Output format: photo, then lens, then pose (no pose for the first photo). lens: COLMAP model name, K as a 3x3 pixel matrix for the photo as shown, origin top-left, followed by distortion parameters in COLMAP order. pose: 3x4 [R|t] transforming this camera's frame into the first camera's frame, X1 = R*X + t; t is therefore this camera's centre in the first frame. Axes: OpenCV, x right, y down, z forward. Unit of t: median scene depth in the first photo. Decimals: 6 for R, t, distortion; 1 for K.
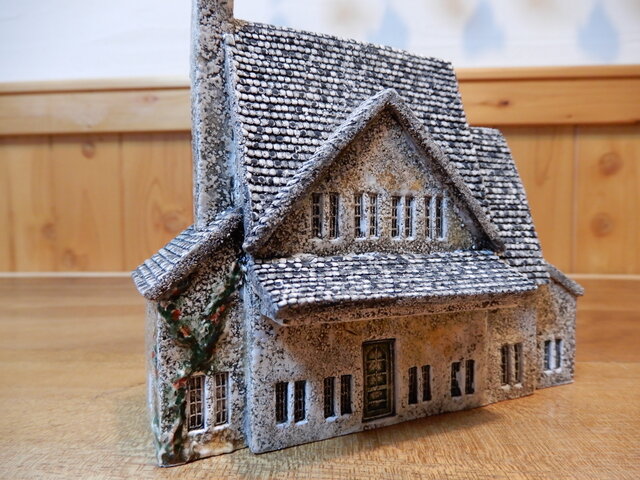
lens RADIAL K [[449.6, 0, 320.0], [0, 449.6, 240.0], [0, 0, 1]] dist [0.010621, -0.005514]
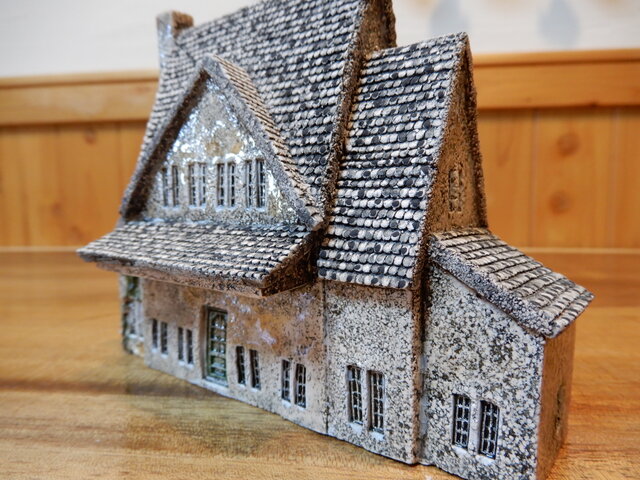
lens RADIAL K [[449.6, 0, 320.0], [0, 449.6, 240.0], [0, 0, 1]] dist [0.010621, -0.005514]
pose [[0.473906, 0.067759, -0.877965, 1.110721], [-0.024628, 0.997665, 0.063704, -0.001168], [0.880231, -0.008567, 0.474468, 0.716134]]
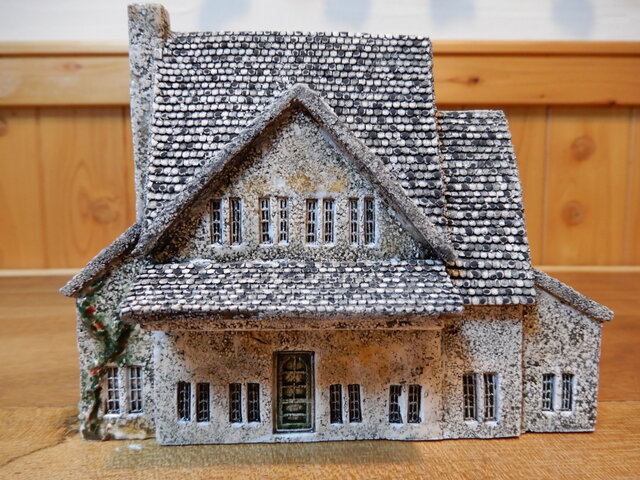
lens RADIAL K [[449.6, 0, 320.0], [0, 449.6, 240.0], [0, 0, 1]] dist [0.010621, -0.005514]
pose [[0.925096, 0.018223, -0.379296, 0.529075], [-0.007599, 0.999536, 0.029488, -0.040191], [0.379657, -0.024397, 0.924806, 0.146024]]
